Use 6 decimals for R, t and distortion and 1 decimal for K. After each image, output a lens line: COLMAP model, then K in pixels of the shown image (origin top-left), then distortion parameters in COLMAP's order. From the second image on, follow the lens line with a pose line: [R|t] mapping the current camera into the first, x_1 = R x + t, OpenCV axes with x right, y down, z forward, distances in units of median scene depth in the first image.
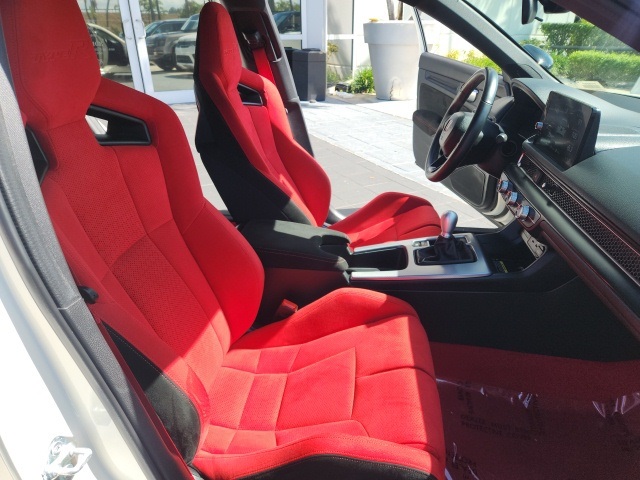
lens RADIAL K [[429.9, 0, 324.8], [0, 429.9, 247.3], [0, 0, 1]] dist [0.070030, -0.060012]
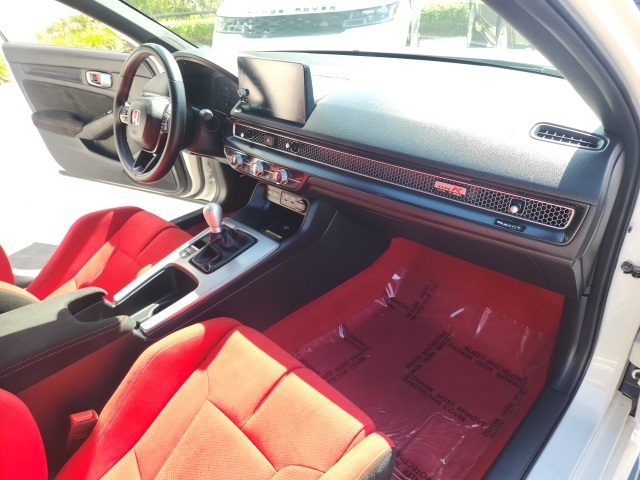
lens RADIAL K [[427.8, 0, 316.0], [0, 427.8, 237.5], [0, 0, 1]] dist [0.069693, -0.055437]
pose [[0.624717, -0.440217, 0.644933, -0.173425], [0.422552, 0.885141, 0.194870, -0.099577], [-0.656642, 0.150779, 0.738977, 0.196308]]
